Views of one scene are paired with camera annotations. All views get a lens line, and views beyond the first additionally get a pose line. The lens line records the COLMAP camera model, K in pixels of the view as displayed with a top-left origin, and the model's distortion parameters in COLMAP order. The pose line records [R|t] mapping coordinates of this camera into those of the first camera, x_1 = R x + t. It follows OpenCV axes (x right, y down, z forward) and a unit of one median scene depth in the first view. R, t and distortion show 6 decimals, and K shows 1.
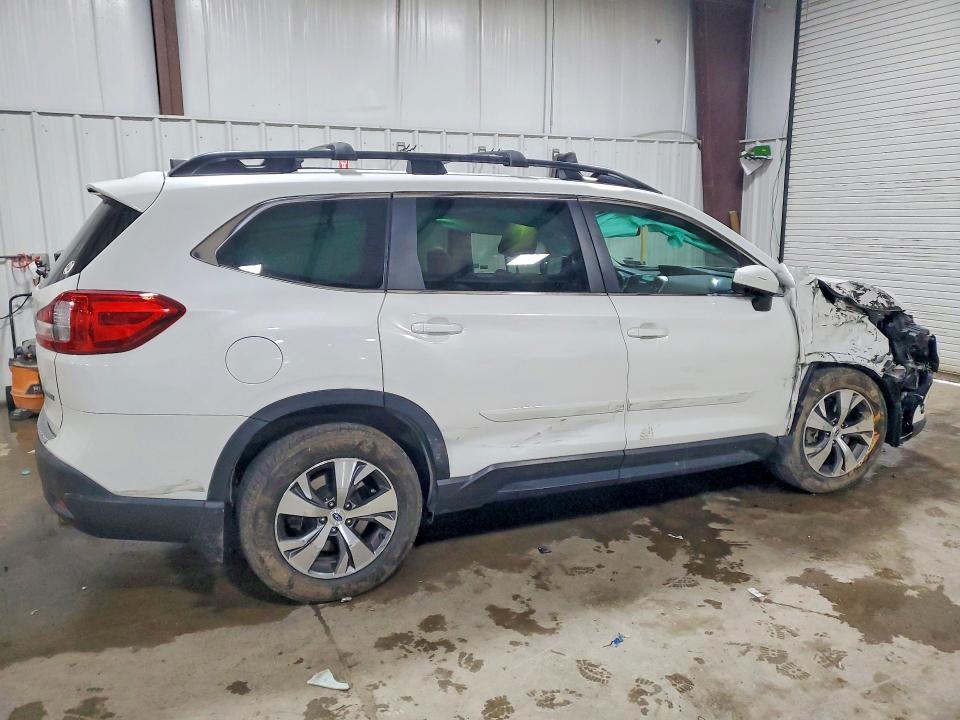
lens RADIAL K [[729.7, 0, 469.8], [0, 729.7, 364.5], [0, 0, 1]] dist [-0.006018, 0.041956]
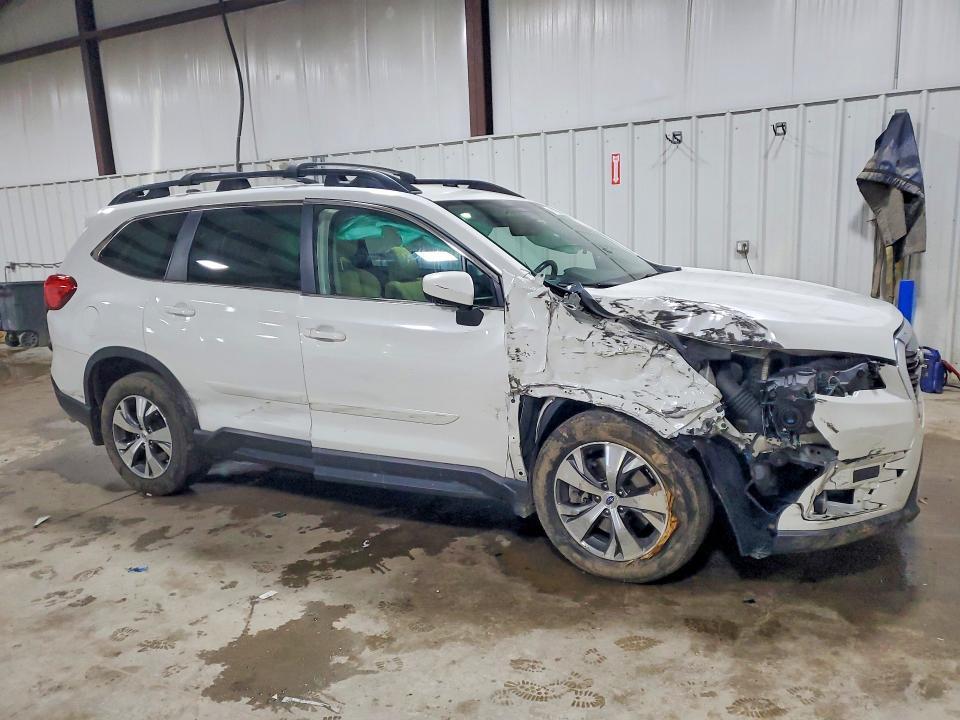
lens RADIAL K [[729.7, 0, 471.0], [0, 729.7, 353.4], [0, 0, 1]] dist [-0.006018, 0.041956]
pose [[0.618638, 0.110355, -0.777887, 1.035876], [-0.108671, 0.992589, 0.054389, -0.084434], [0.778124, 0.050887, 0.626046, 0.445082]]
